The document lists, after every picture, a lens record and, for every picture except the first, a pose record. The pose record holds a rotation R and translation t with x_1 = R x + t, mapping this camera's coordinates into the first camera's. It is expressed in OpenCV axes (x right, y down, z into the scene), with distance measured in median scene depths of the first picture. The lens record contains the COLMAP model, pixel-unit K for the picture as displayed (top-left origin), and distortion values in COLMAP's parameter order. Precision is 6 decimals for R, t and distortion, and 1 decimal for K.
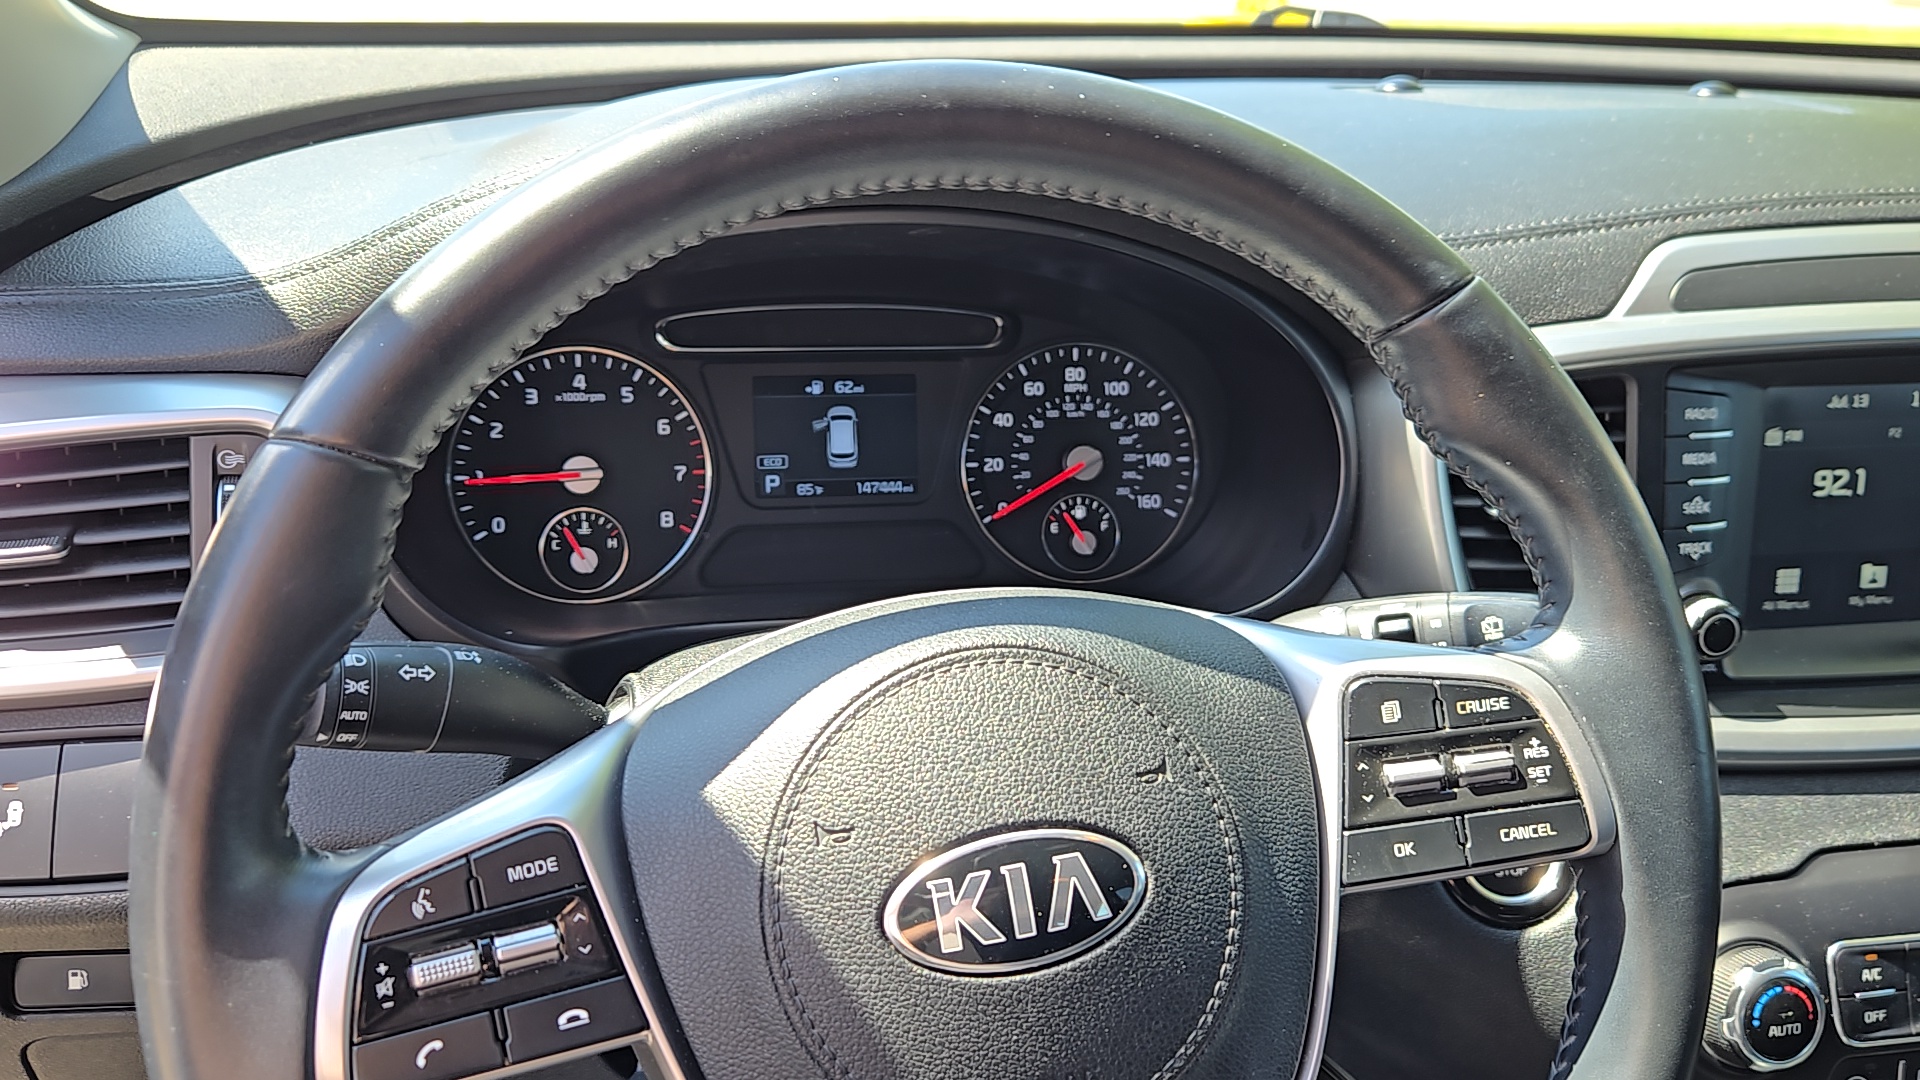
lens RADIAL K [[1618.8, 0, 960.0], [0, 1618.8, 540.0], [0, 0, 1]] dist [-0.000654, 0.001892]
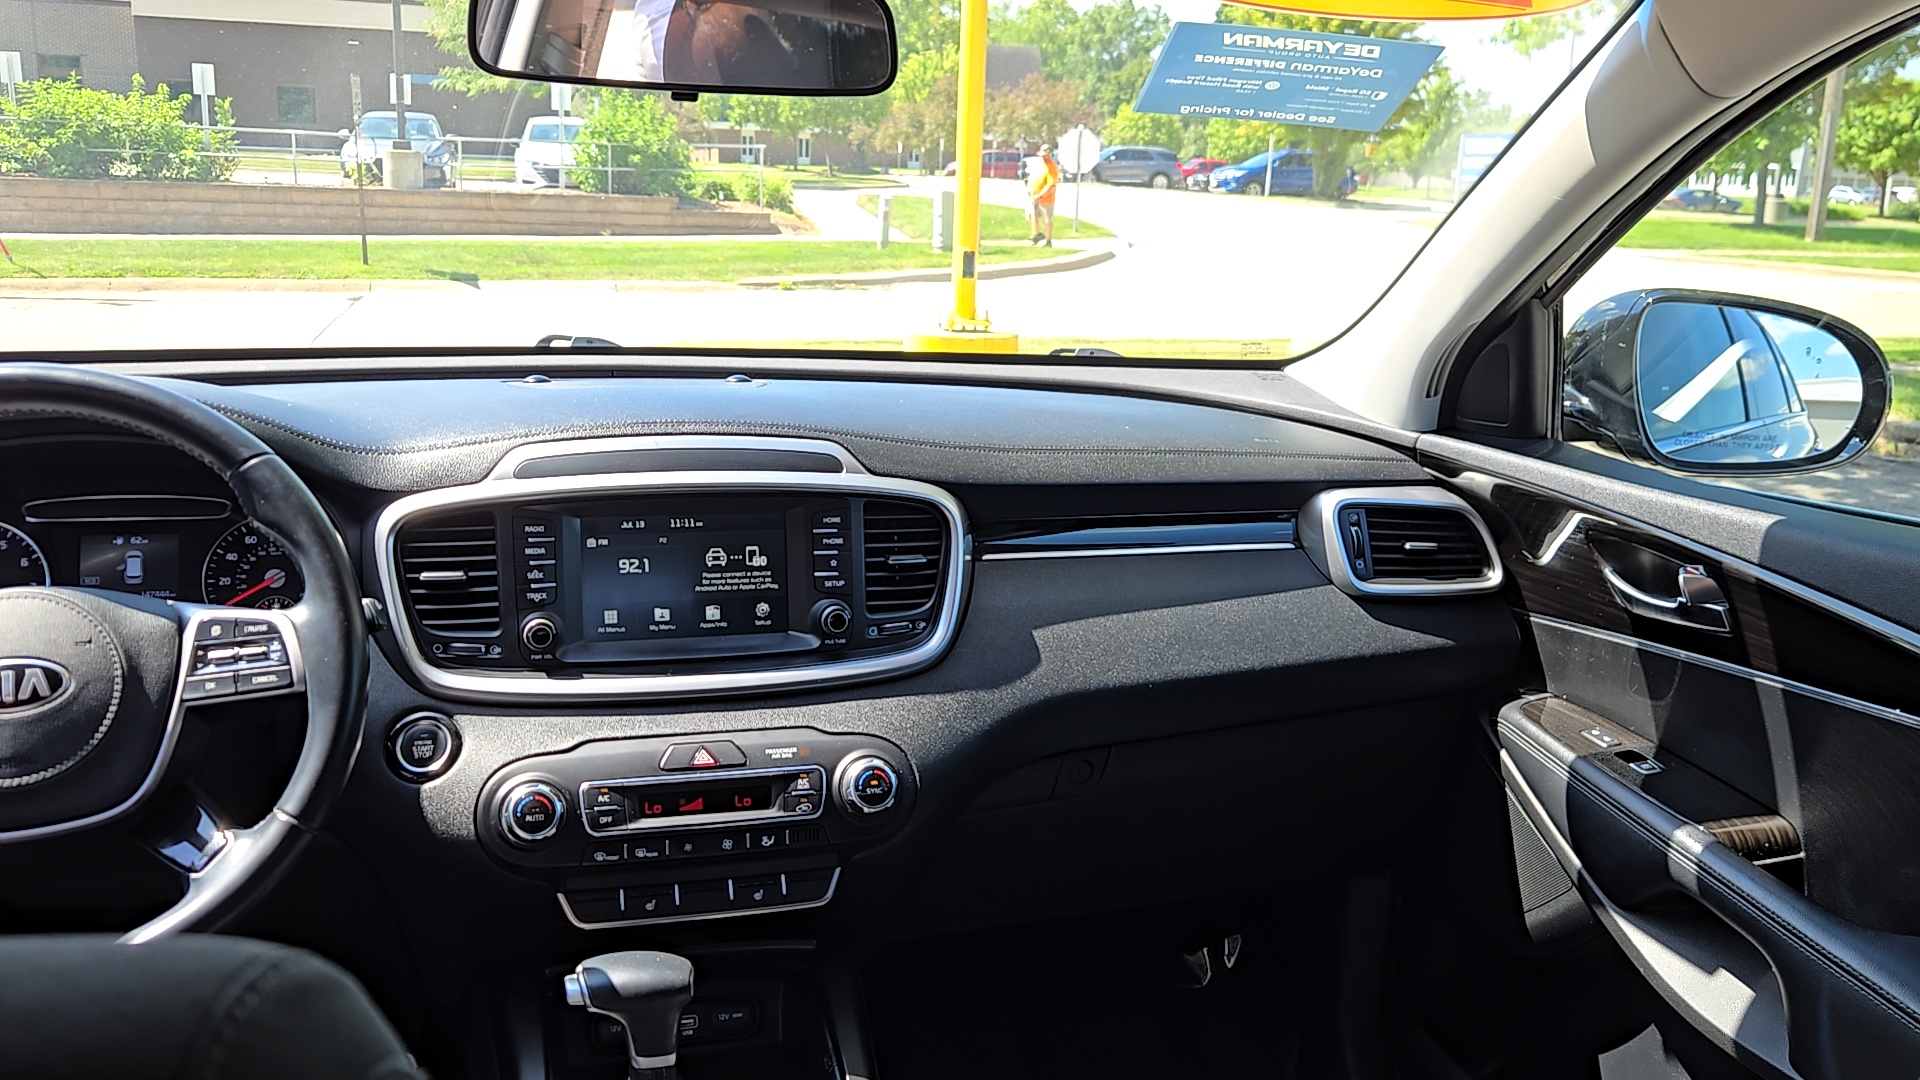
lens RADIAL K [[1569.9, 0, 957.1], [0, 1569.9, 526.9], [0, 0, 1]] dist [0.001630, 0.007419]
pose [[0.994138, -0.026932, 0.104712, 0.841767], [0.046599, 0.980642, -0.190183, 0.344334], [-0.097563, 0.193948, 0.976148, -1.053666]]
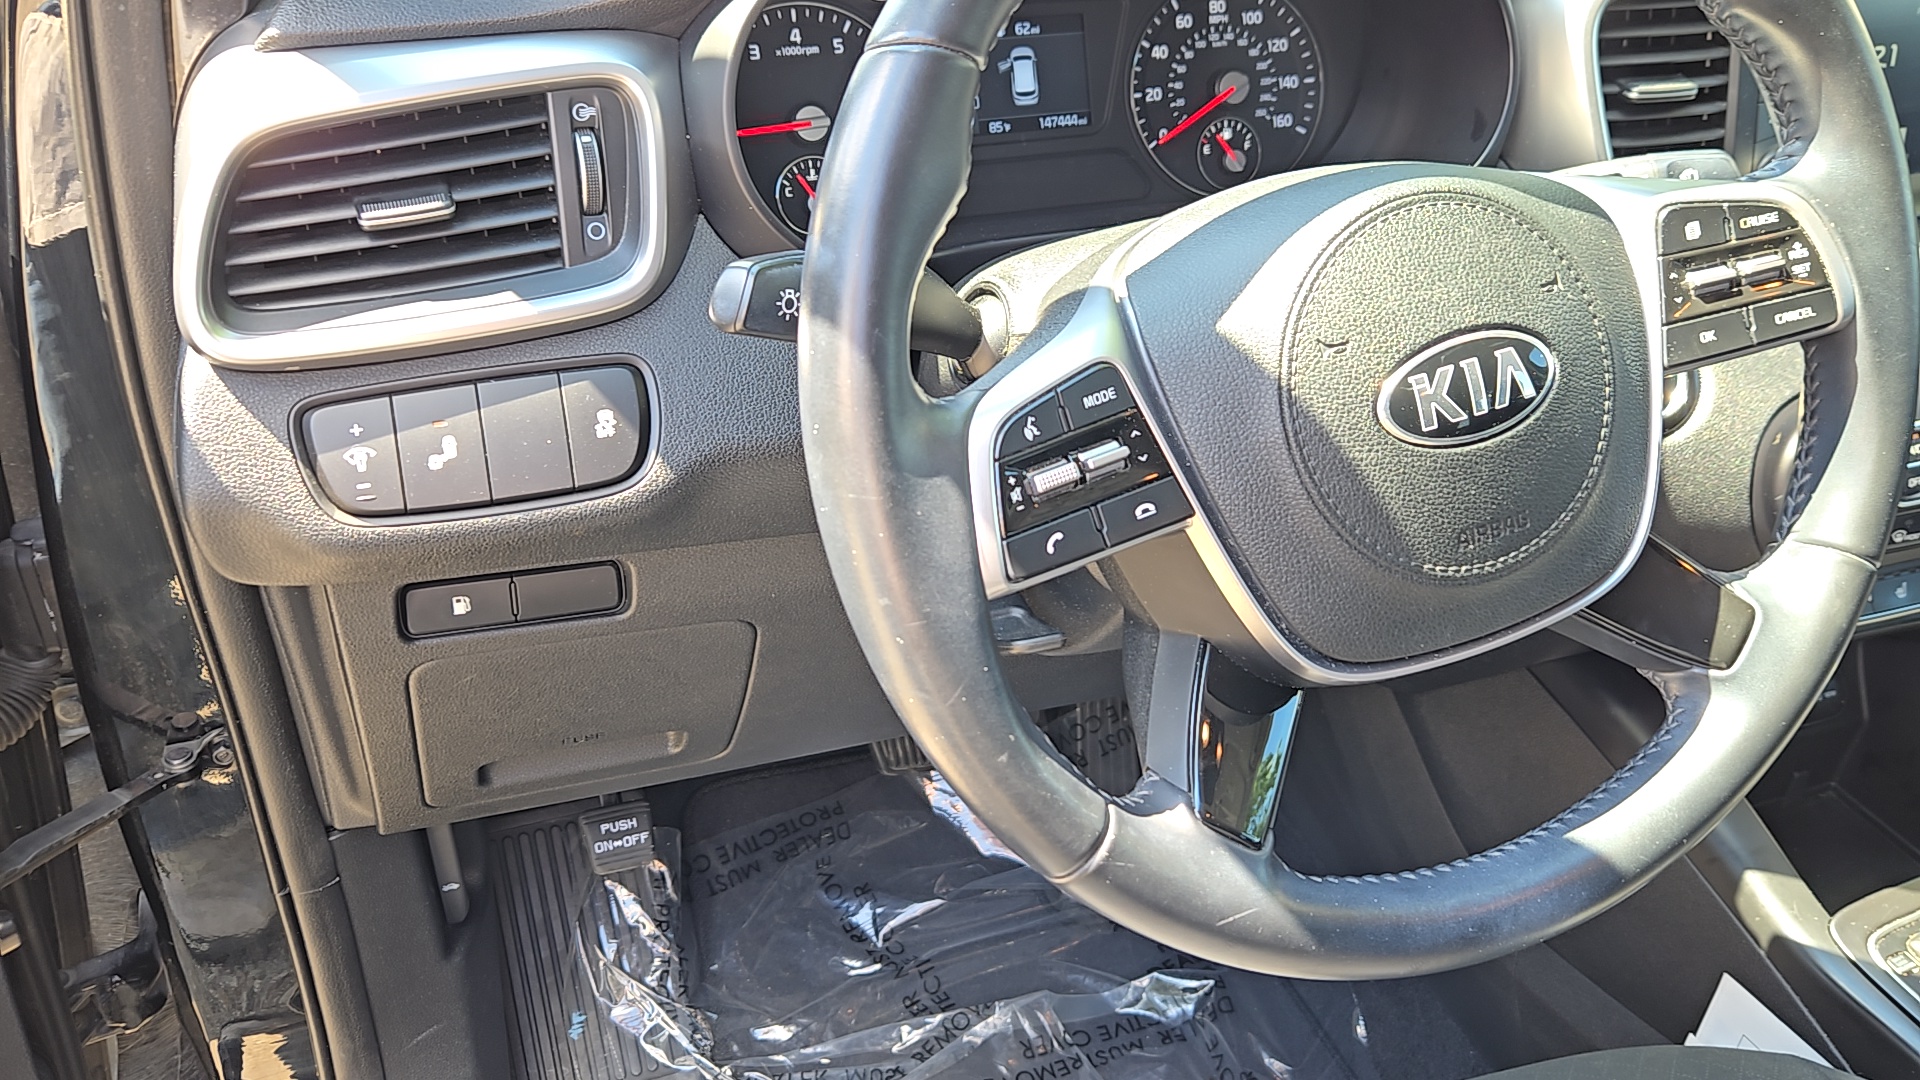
lens RADIAL K [[1607.1, 0, 957.6], [0, 1607.1, 539.5], [0, 0, 1]] dist [0.013969, -0.024377]
pose [[0.985649, -0.101156, 0.135140, -0.373116], [0.075531, 0.980236, 0.182844, 0.052036], [-0.150965, -0.170013, 0.973810, -0.136769]]
